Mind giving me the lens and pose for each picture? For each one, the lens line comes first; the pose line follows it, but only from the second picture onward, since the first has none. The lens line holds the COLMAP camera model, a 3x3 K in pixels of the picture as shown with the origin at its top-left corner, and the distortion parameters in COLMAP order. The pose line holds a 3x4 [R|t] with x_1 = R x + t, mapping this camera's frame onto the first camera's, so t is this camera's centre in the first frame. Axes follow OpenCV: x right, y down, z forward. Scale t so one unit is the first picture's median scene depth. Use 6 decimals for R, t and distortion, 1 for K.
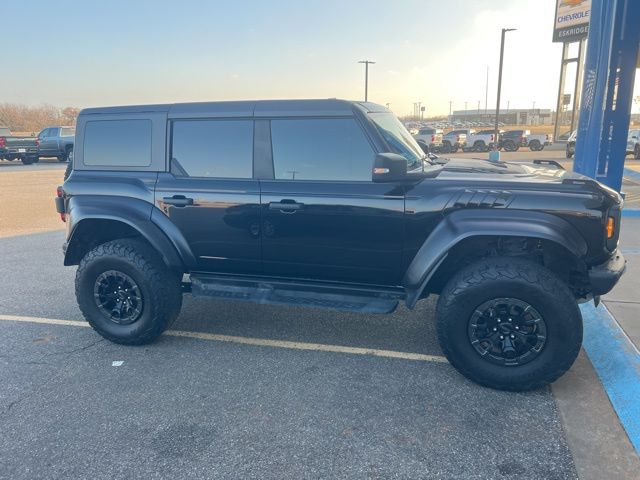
lens RADIAL K [[485.2, 0, 322.0], [0, 485.2, 234.0], [0, 0, 1]] dist [0.014740, 0.000739]
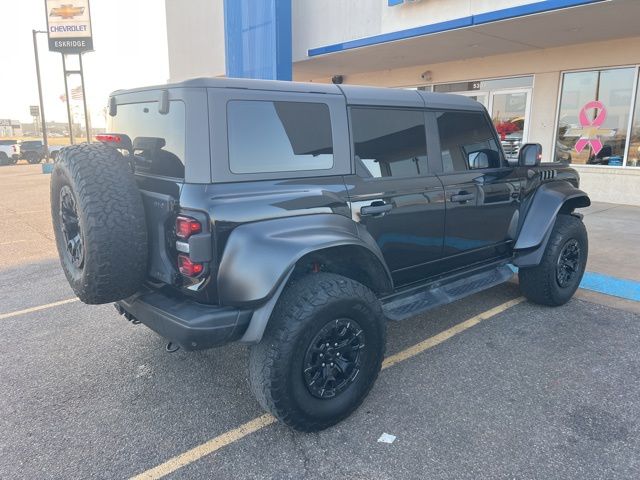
lens RADIAL K [[480.0, 0, 320.0], [0, 480.0, 240.0], [0, 0, 1]] dist [0.000308, -0.000778]
pose [[0.556884, -0.171063, 0.812784, -0.971911], [0.178231, 0.980378, 0.084220, -0.098978], [-0.811242, 0.097962, 0.576445, 0.615988]]
